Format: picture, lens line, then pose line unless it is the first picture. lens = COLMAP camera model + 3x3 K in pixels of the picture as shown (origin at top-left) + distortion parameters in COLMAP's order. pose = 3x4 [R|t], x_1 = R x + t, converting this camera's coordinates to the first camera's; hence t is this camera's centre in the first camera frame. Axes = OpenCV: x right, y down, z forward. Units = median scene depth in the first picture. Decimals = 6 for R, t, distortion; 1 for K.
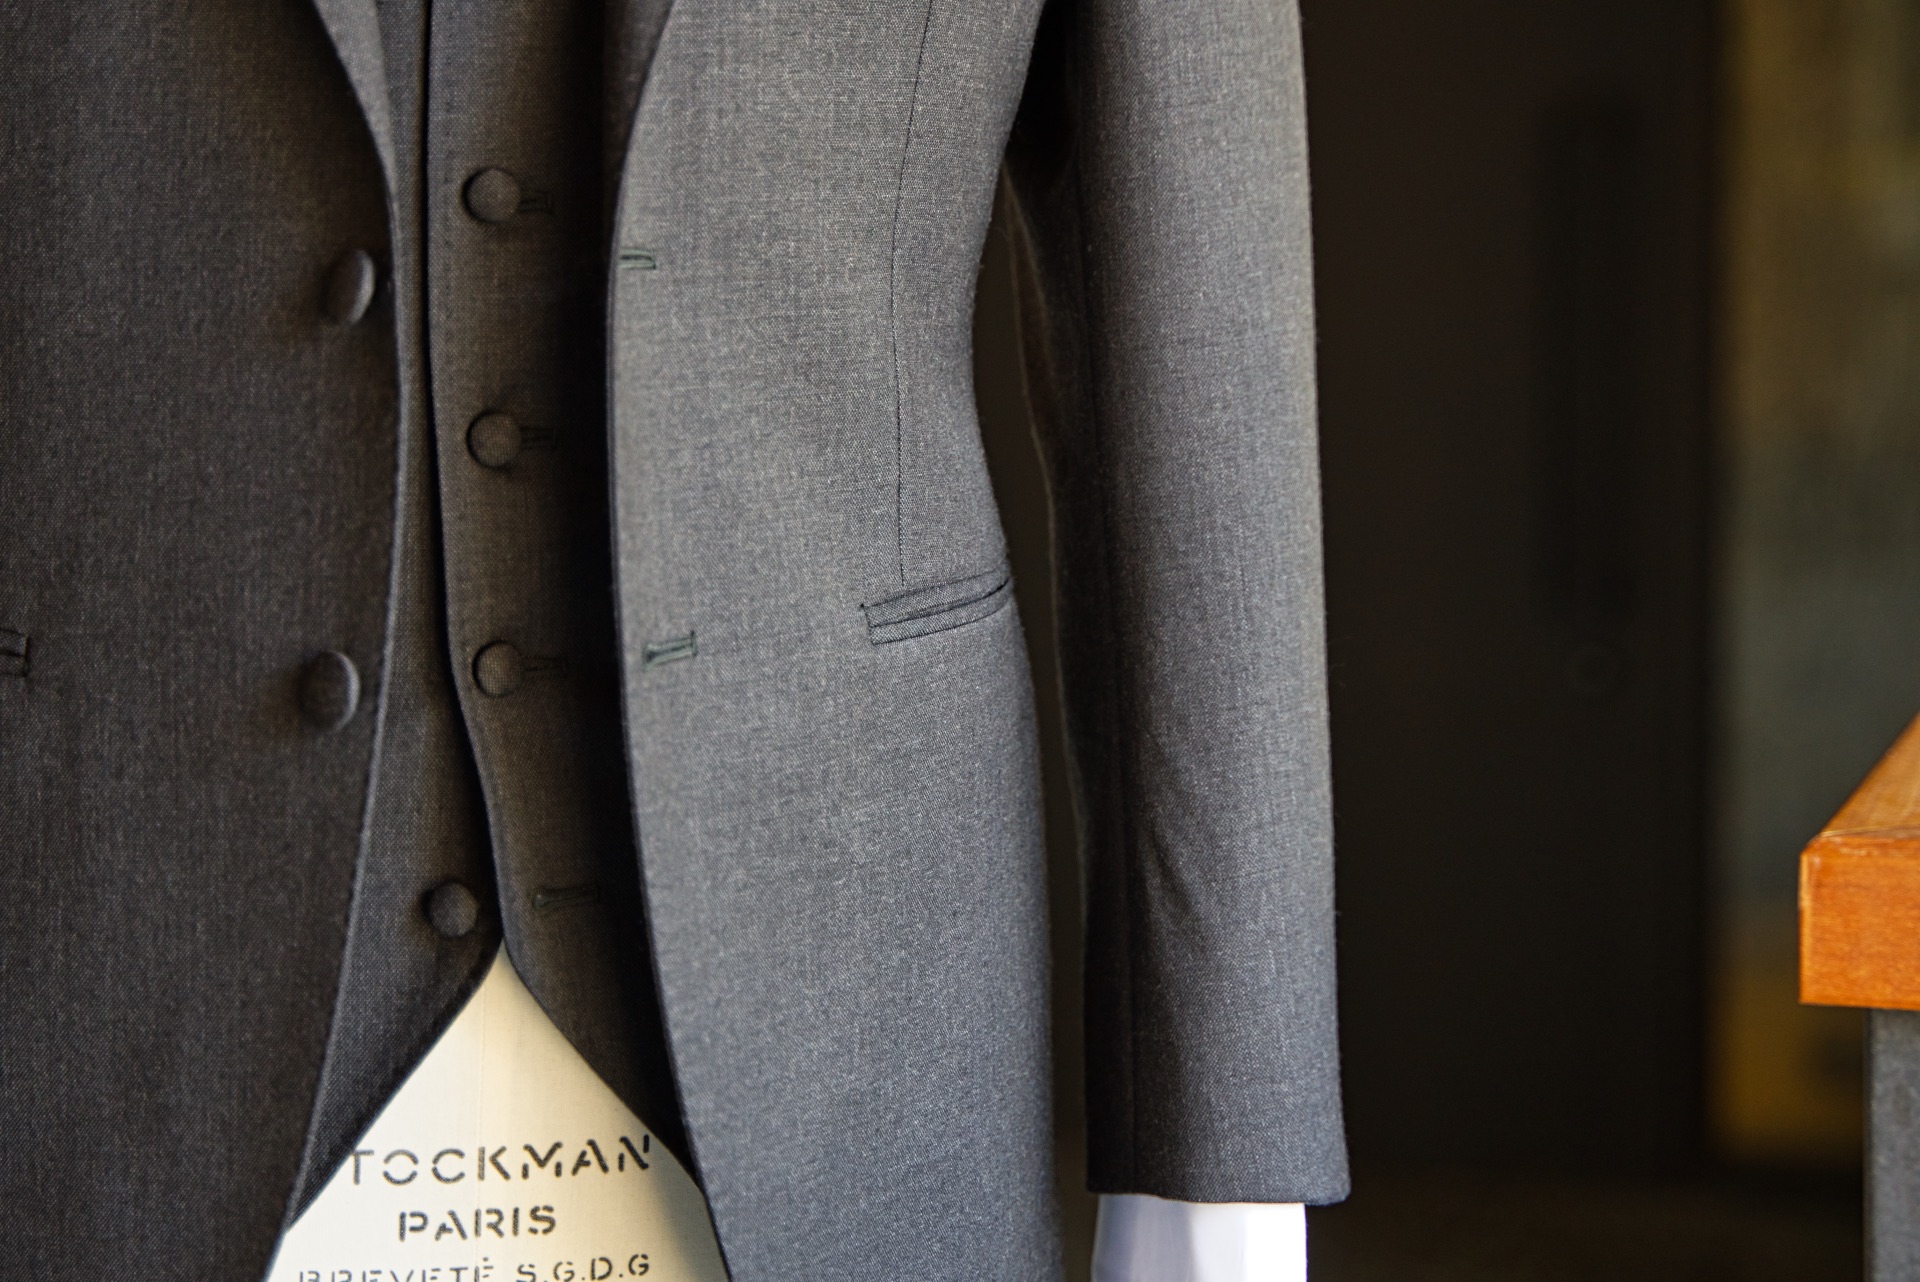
lens RADIAL K [[4602.8, 0, 960.0], [0, 4602.8, 641.0], [0, 0, 1]] dist [0.143747, 0.311069]
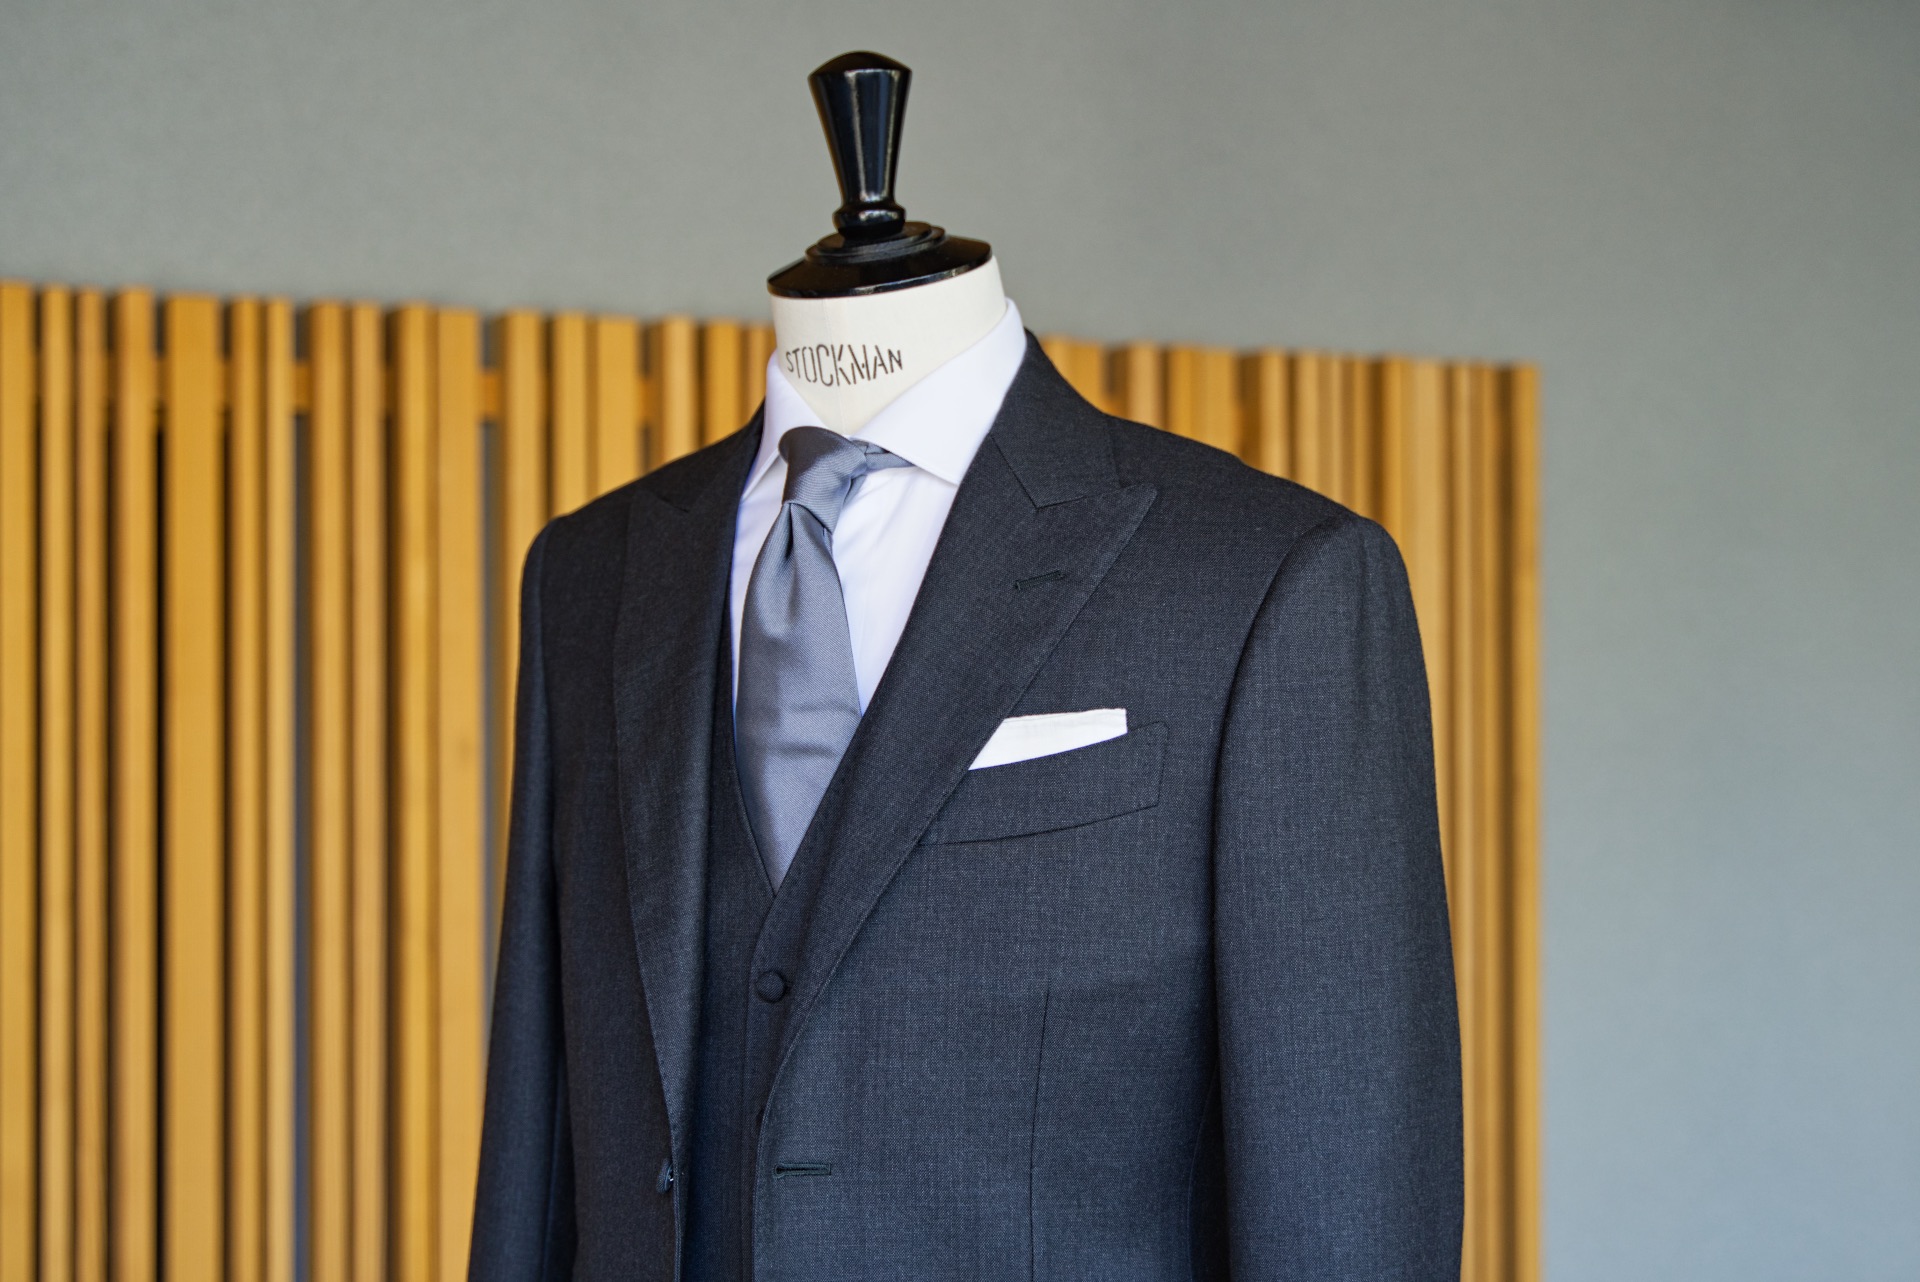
lens RADIAL K [[3356.8, 0, 960.0], [0, 3356.8, 641.0], [0, 0, 1]] dist [0.013528, 0.015850]
pose [[0.737150, 0.004470, -0.675715, 0.801024], [-0.087340, 0.992220, -0.088718, -0.168261], [0.670061, 0.124416, 0.731805, 0.086255]]
